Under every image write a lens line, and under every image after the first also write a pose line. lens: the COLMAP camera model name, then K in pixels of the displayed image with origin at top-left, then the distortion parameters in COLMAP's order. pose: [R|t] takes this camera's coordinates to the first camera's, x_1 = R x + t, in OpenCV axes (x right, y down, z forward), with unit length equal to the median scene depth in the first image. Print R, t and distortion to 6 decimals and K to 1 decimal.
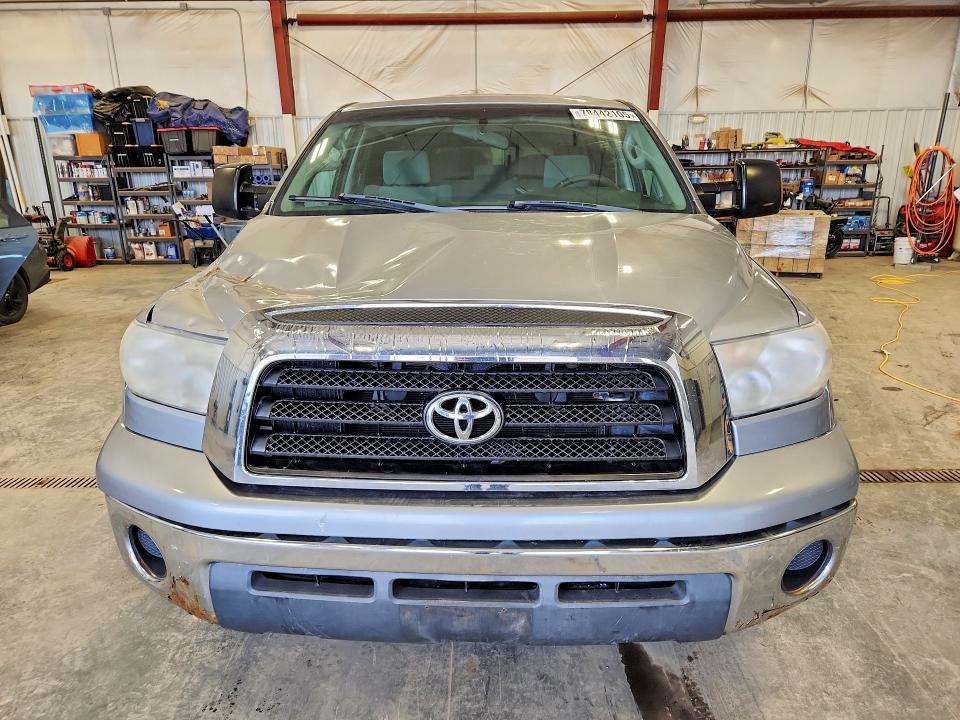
lens RADIAL K [[643.7, 0, 481.5], [0, 643.7, 367.3], [0, 0, 1]] dist [0.043034, -0.019149]
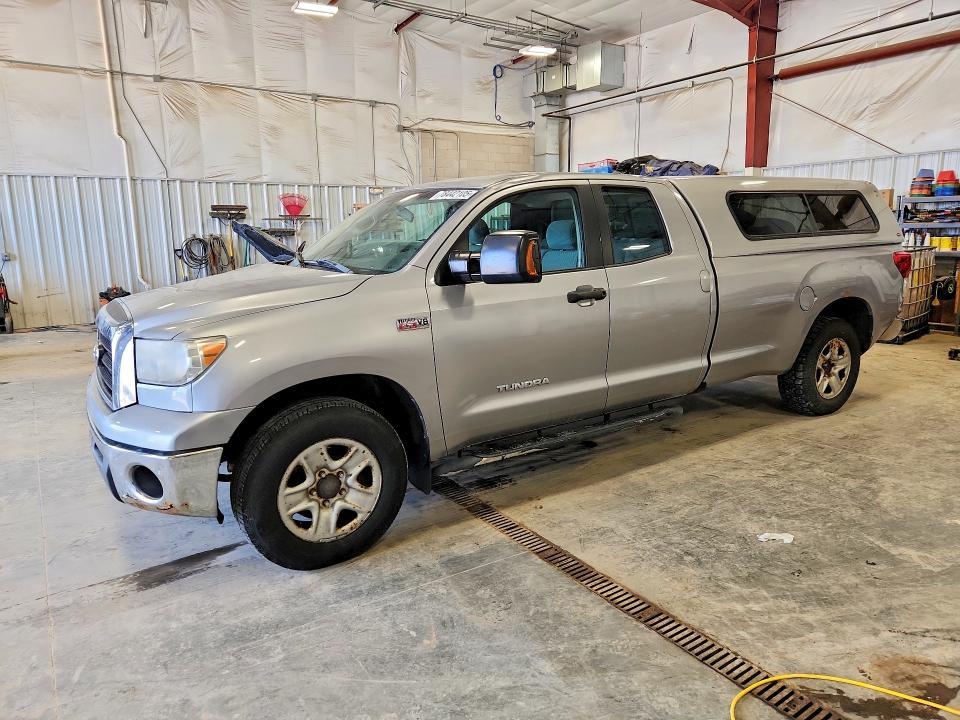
lens RADIAL K [[643.7, 0, 478.1], [0, 643.7, 353.1], [0, 0, 1]] dist [0.043034, -0.019149]
pose [[0.568022, 0.157019, -0.807896, 0.338946], [-0.220999, 0.974679, 0.034052, -0.039837], [0.792787, 0.159201, 0.588340, 0.094225]]
